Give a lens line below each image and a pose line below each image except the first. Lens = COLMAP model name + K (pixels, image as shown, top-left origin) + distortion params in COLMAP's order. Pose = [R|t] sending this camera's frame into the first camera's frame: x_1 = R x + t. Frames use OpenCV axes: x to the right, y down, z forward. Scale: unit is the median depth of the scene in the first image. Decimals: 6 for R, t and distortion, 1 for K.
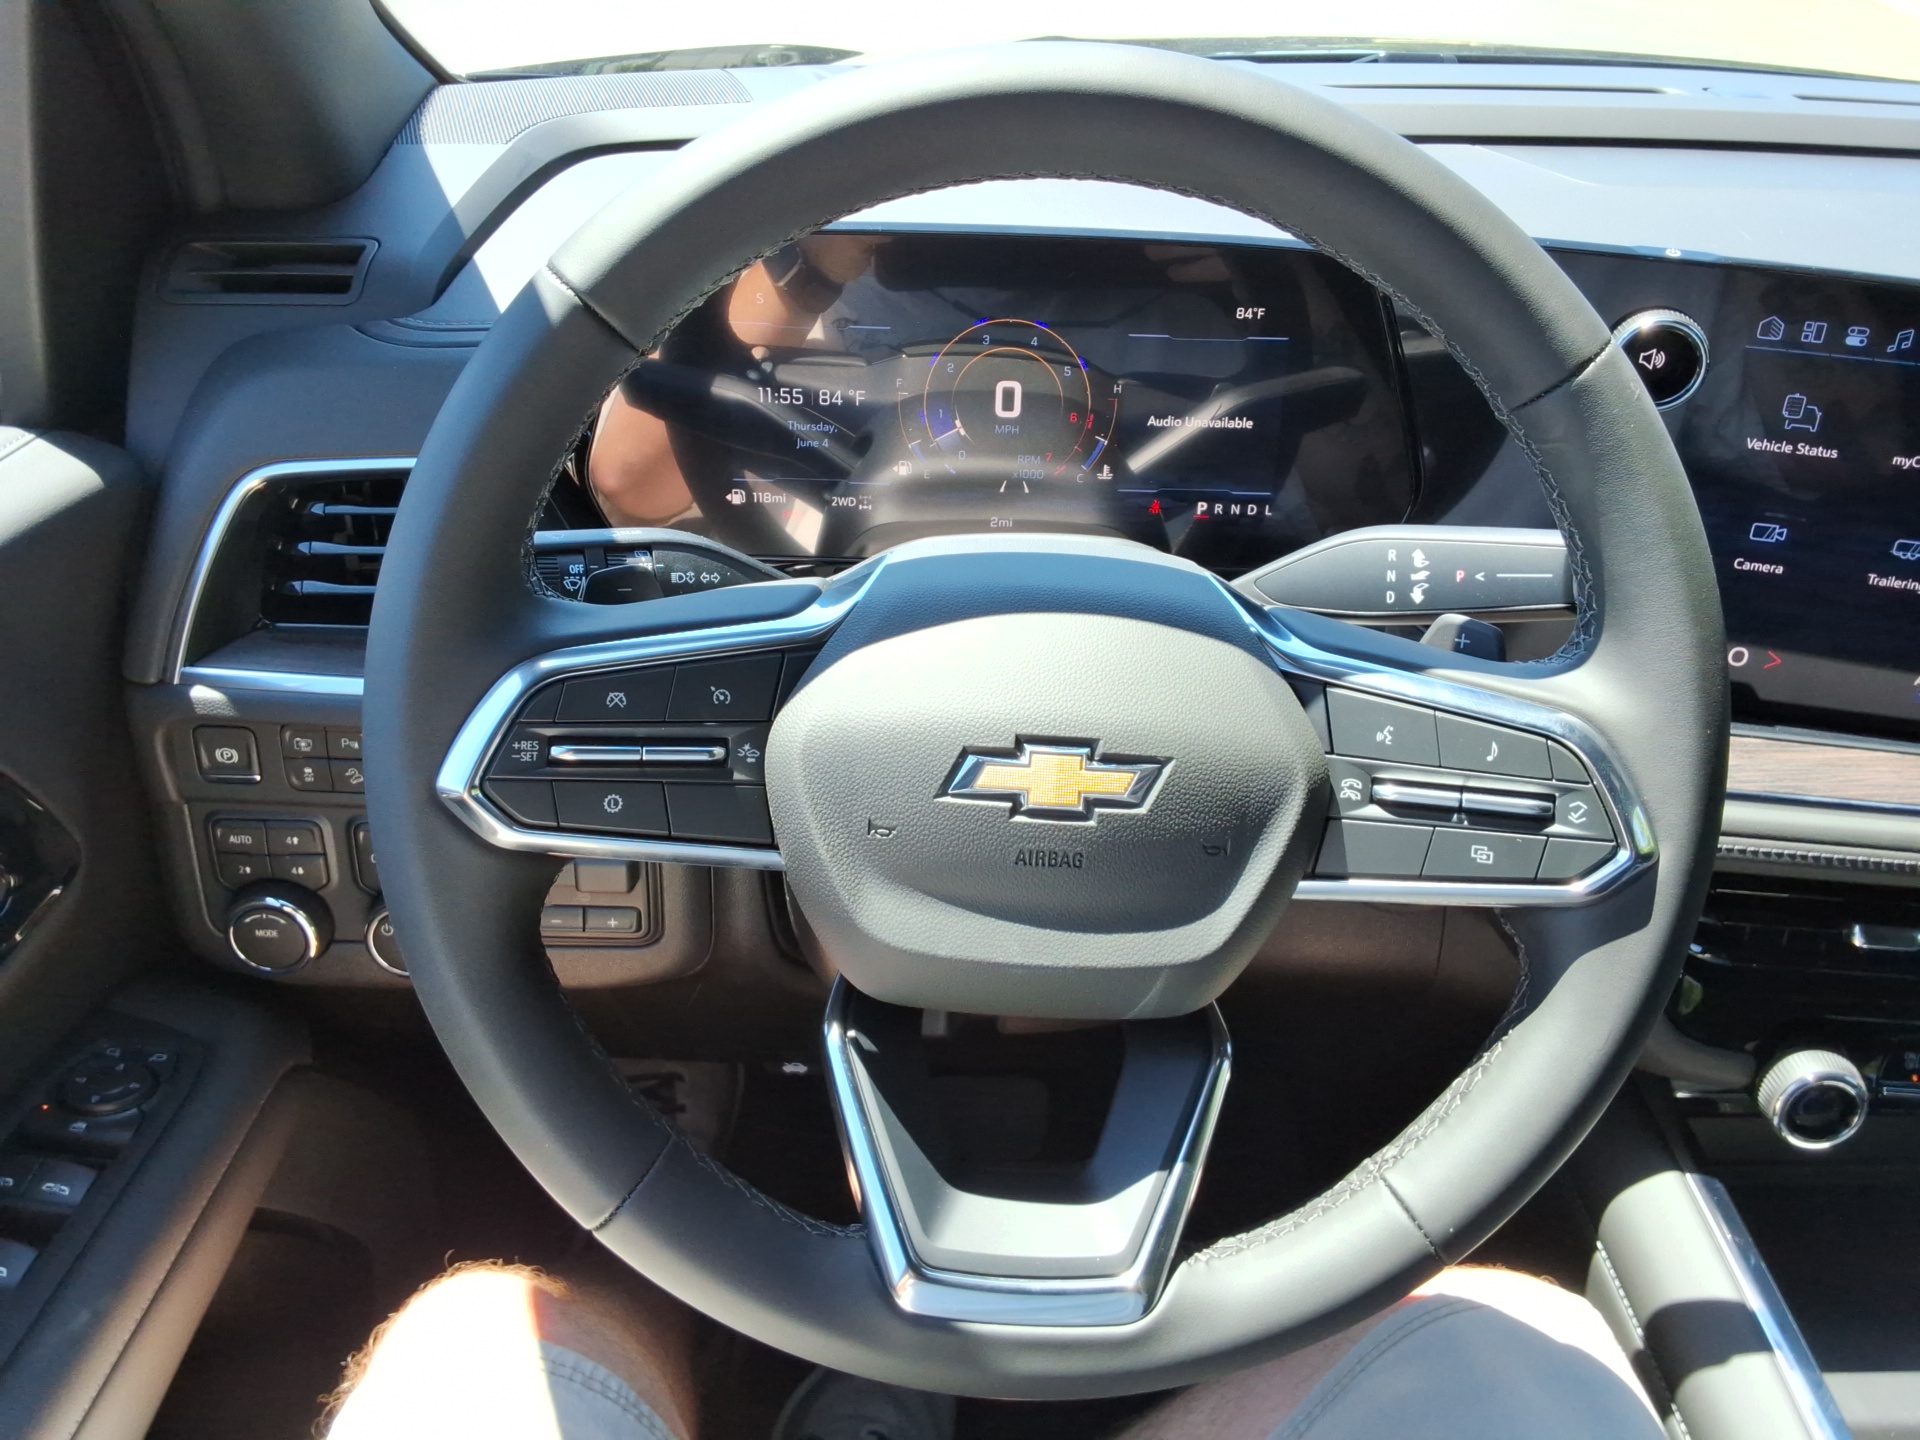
lens RADIAL K [[1566.3, 0, 954.5], [0, 1566.3, 696.2], [0, 0, 1]] dist [0.105035, -0.190769]
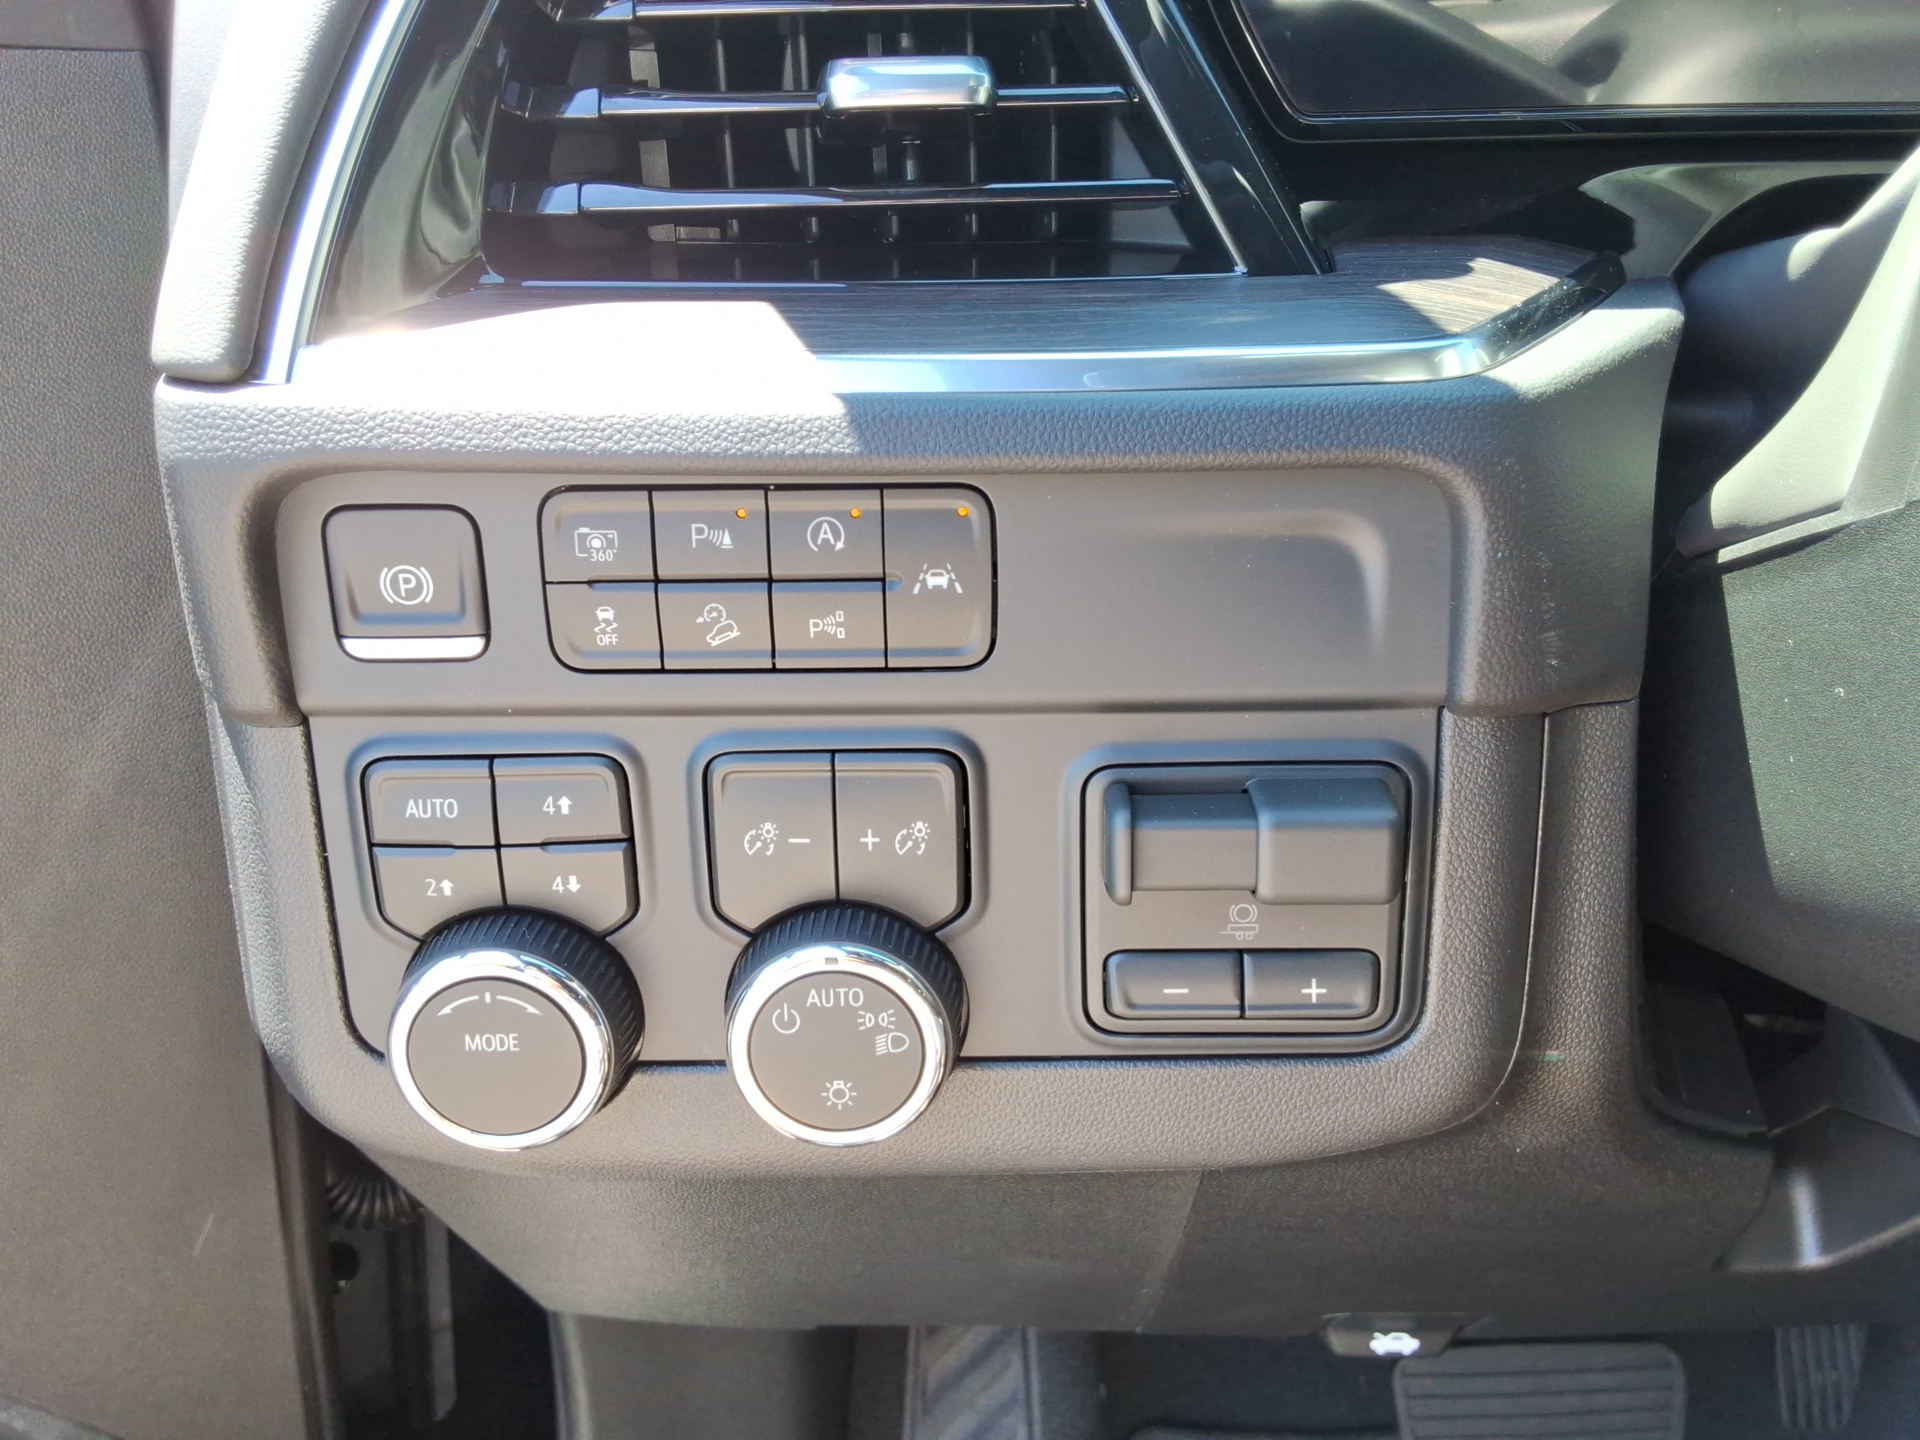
lens RADIAL K [[1534.7, 0, 972.6], [0, 1534.7, 707.8], [0, 0, 1]] dist [0.106679, -0.170218]
pose [[0.998648, -0.045696, -0.024777, -0.297791], [0.041576, 0.988275, -0.146918, 0.128770], [0.031200, 0.145689, 0.988838, 0.601496]]
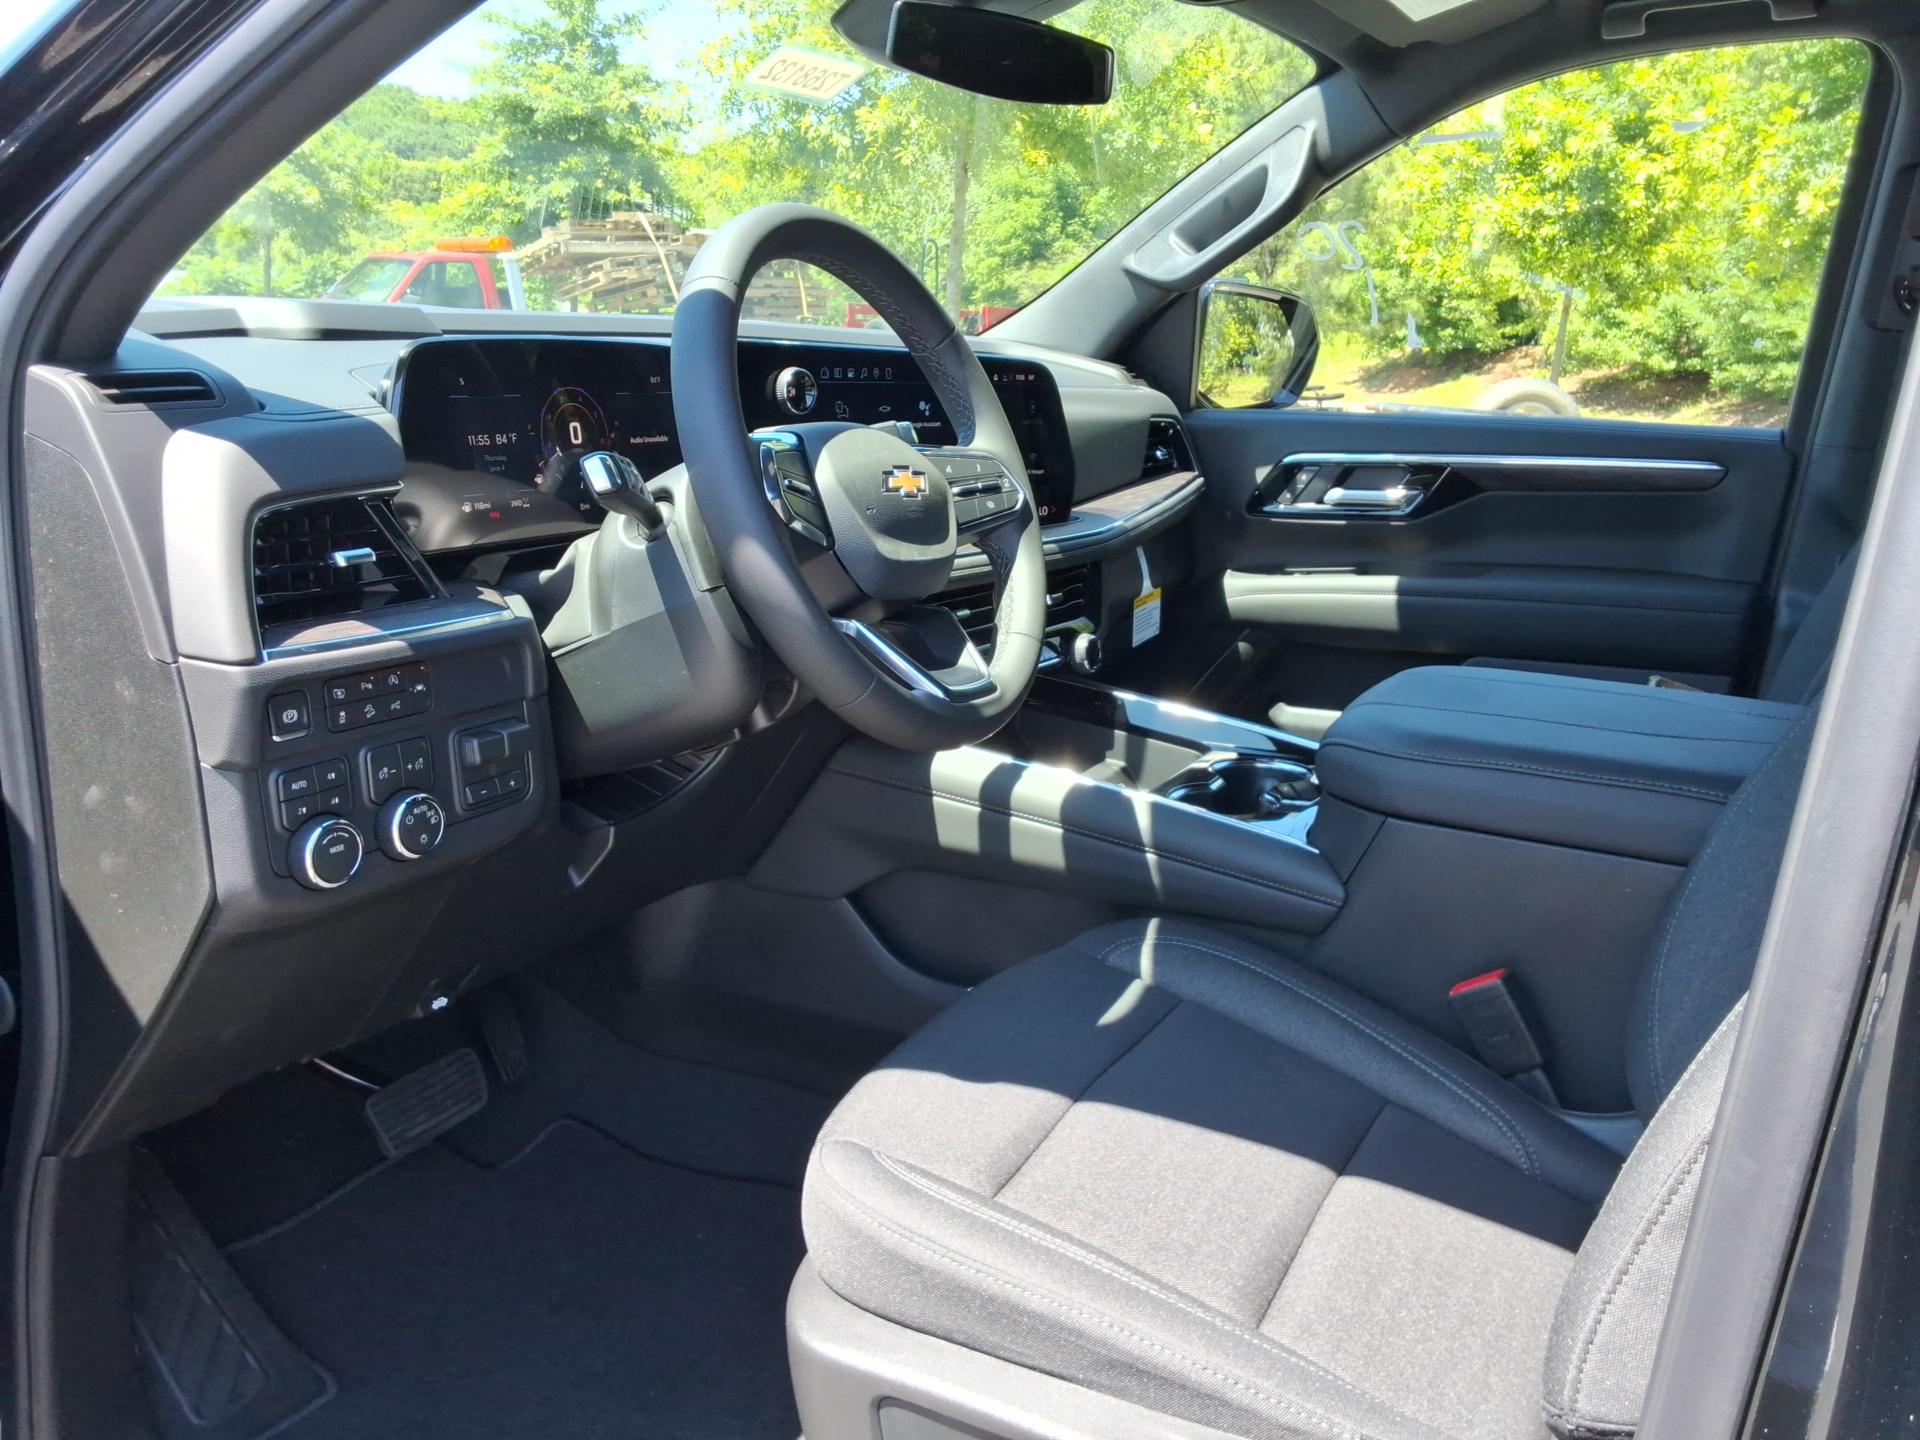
lens RADIAL K [[1566.3, 0, 954.5], [0, 1566.3, 696.2], [0, 0, 1]] dist [0.105035, -0.190769]
pose [[0.484969, -0.213152, 0.848157, -1.283011], [0.410485, 0.911851, -0.005552, 0.253022], [-0.772209, 0.350848, 0.529715, -0.143913]]
